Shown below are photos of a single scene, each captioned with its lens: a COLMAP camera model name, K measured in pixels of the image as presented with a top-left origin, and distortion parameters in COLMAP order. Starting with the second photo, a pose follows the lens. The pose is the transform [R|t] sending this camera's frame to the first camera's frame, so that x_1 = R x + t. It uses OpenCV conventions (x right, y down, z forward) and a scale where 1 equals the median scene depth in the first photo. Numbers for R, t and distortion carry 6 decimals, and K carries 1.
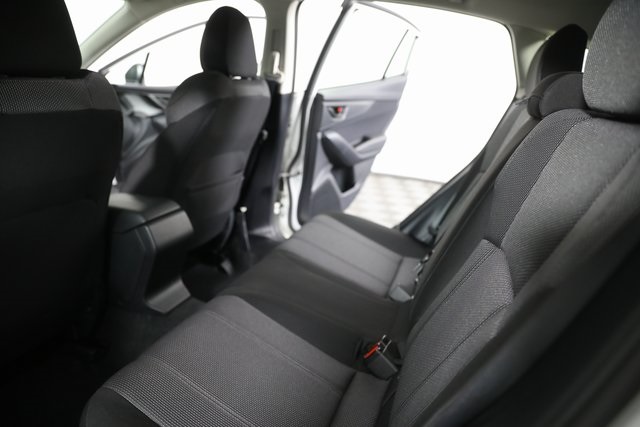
lens RADIAL K [[433.0, 0, 317.0], [0, 433.0, 212.4], [0, 0, 1]] dist [-0.116017, 0.085847]
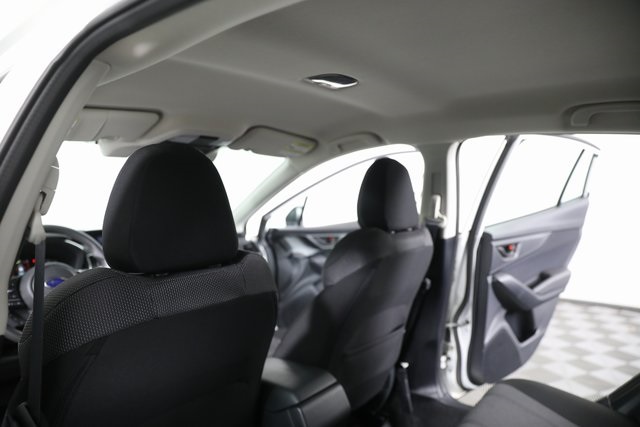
lens RADIAL K [[433.0, 0, 317.0], [0, 433.0, 212.4], [0, 0, 1]] dist [-0.116017, 0.085847]
pose [[0.938495, -0.066665, -0.338796, -0.022561], [-0.023334, 0.966698, -0.254856, -0.082204], [0.344503, 0.247086, 0.905685, 0.064317]]
